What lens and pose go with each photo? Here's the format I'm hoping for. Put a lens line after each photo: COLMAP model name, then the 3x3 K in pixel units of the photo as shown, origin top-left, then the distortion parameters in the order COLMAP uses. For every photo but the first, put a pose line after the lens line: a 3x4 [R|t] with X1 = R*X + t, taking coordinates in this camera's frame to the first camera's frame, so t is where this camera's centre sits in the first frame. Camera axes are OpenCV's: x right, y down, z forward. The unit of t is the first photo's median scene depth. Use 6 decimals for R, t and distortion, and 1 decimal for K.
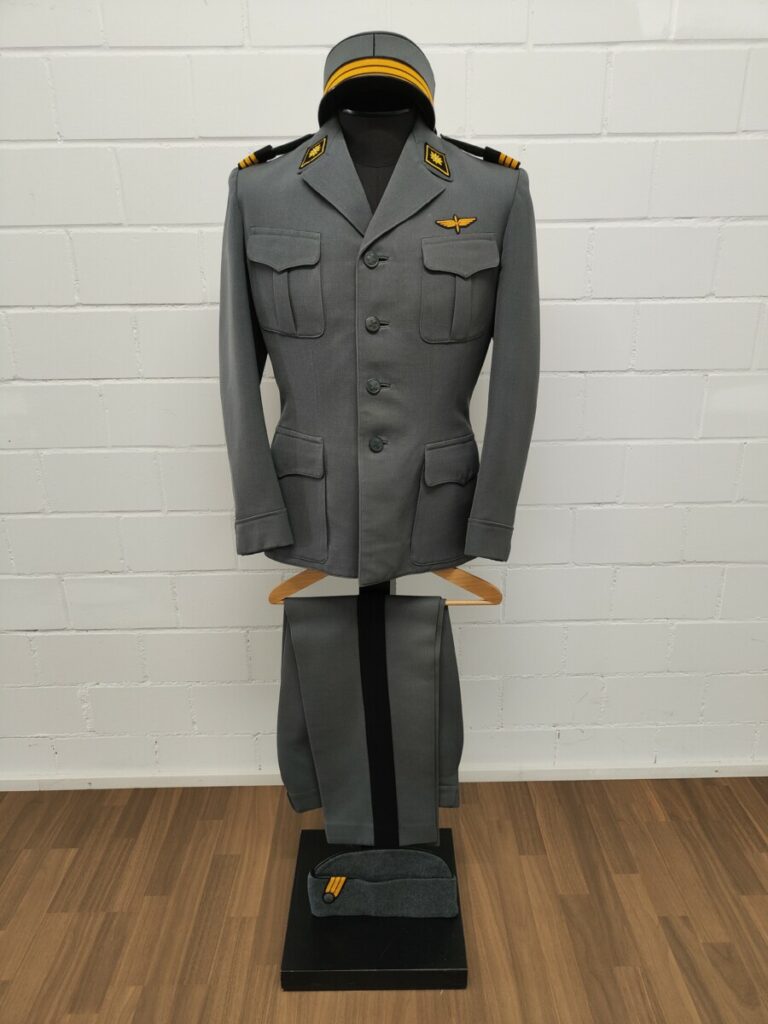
lens RADIAL K [[945.6, 0, 384.0], [0, 945.6, 512.0], [0, 0, 1]] dist [0.001489, -0.000952]
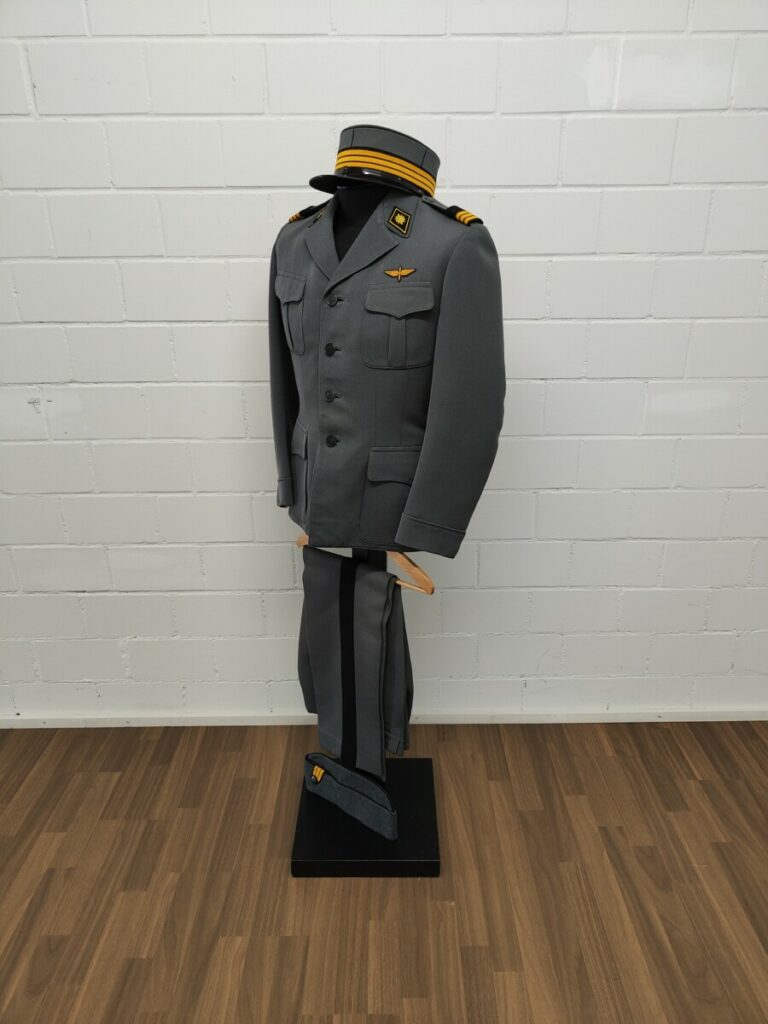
lens RADIAL K [[958.7, 0, 380.8], [0, 958.7, 519.3], [0, 0, 1]] dist [0.001497, 0.001160]
pose [[0.999953, 0.007625, -0.005978, 0.012171], [-0.007444, 0.999529, 0.029788, -0.004715], [0.006202, -0.029742, 0.999538, -0.220454]]
